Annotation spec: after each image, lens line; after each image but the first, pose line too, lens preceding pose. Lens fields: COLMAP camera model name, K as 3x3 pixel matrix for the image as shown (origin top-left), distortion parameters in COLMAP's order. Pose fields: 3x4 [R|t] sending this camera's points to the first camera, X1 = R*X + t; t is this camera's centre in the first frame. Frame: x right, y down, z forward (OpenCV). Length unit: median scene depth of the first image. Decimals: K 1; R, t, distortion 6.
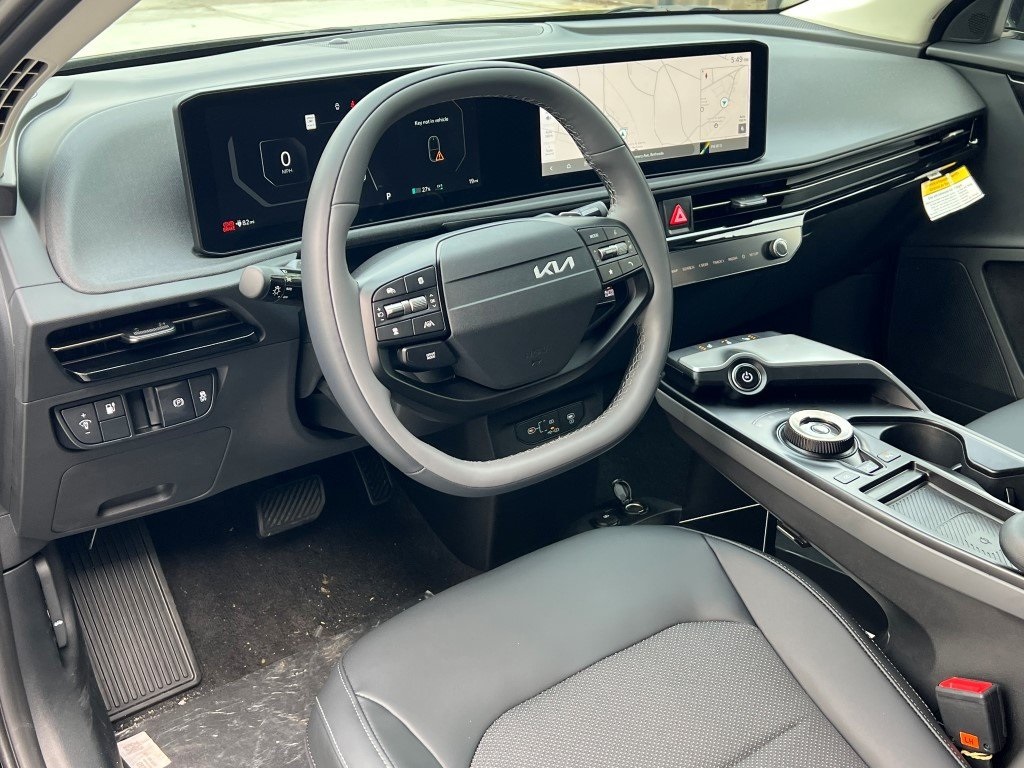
lens RADIAL K [[1132.0, 0, 512.0], [0, 1132.0, 384.0], [0, 0, 1]] dist [0.129752, 0.001405]
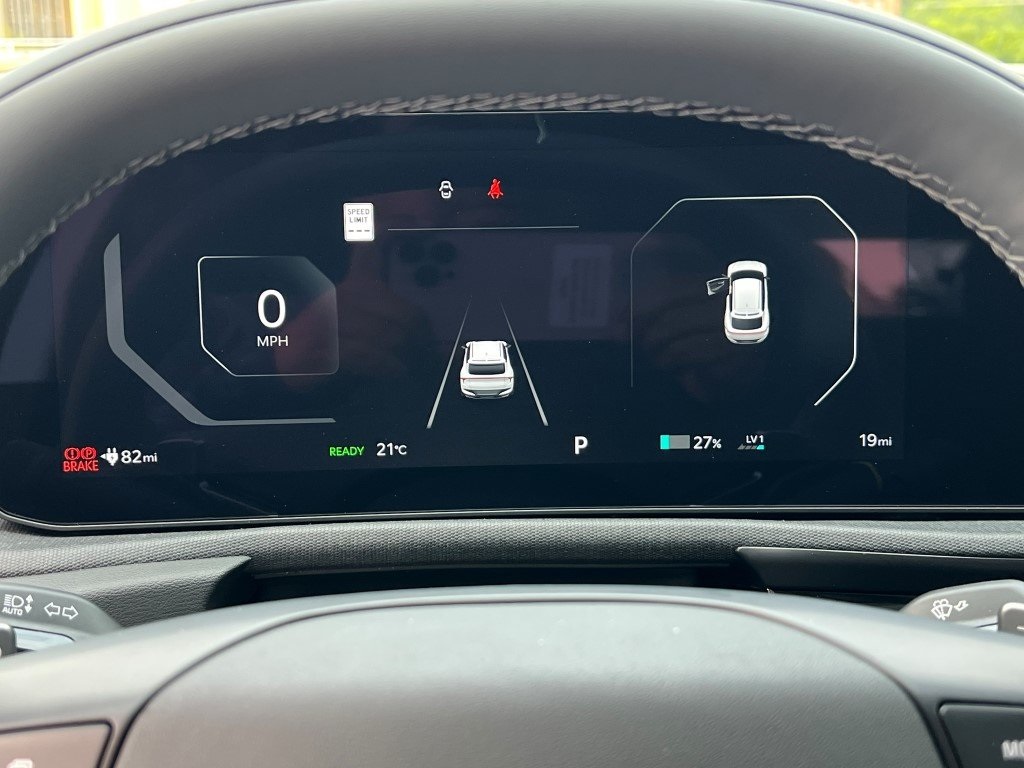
lens RADIAL K [[1278.6, 0, 512.0], [0, 1278.6, 384.0], [0, 0, 1]] dist [0.201107, -0.640403]
pose [[0.777745, 0.100360, -0.620517, 0.134250], [-0.231766, 0.963404, -0.134674, -0.137349], [0.584292, 0.248557, 0.772543, 0.741369]]
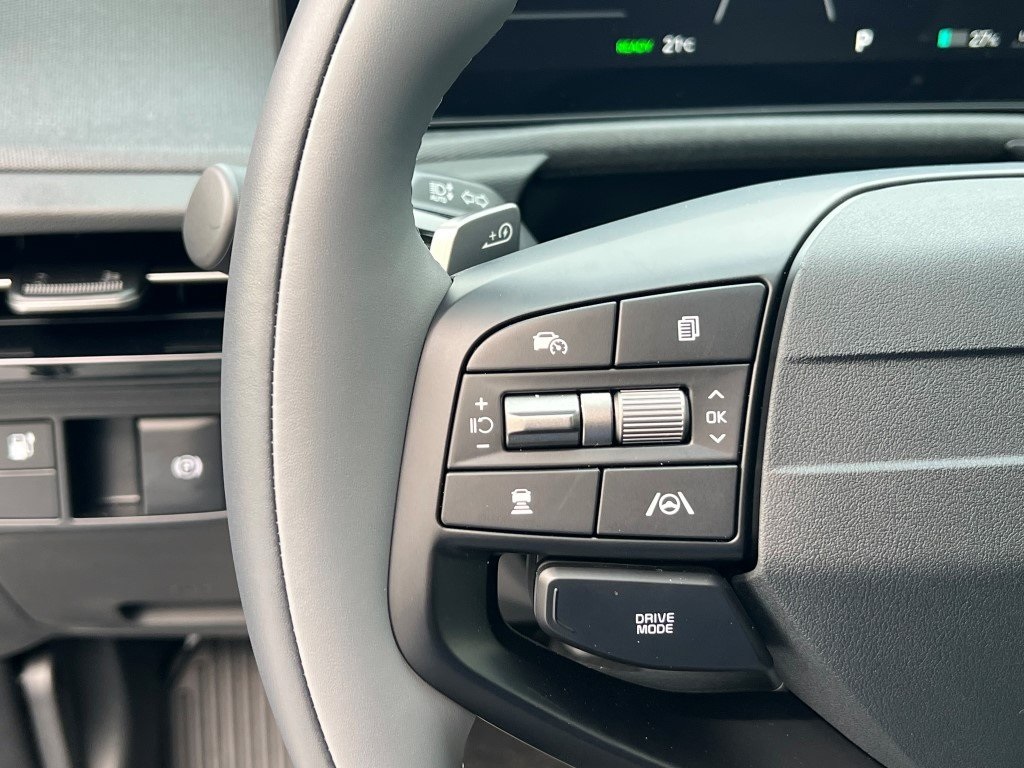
lens RADIAL K [[1278.6, 0, 512.0], [0, 1278.6, 384.0], [0, 0, 1]] dist [0.201107, -0.640403]
pose [[0.837724, 0.249981, -0.485518, 0.025598], [-0.222579, 0.968174, 0.114445, -0.092398], [0.498675, 0.012193, 0.866703, 0.657741]]
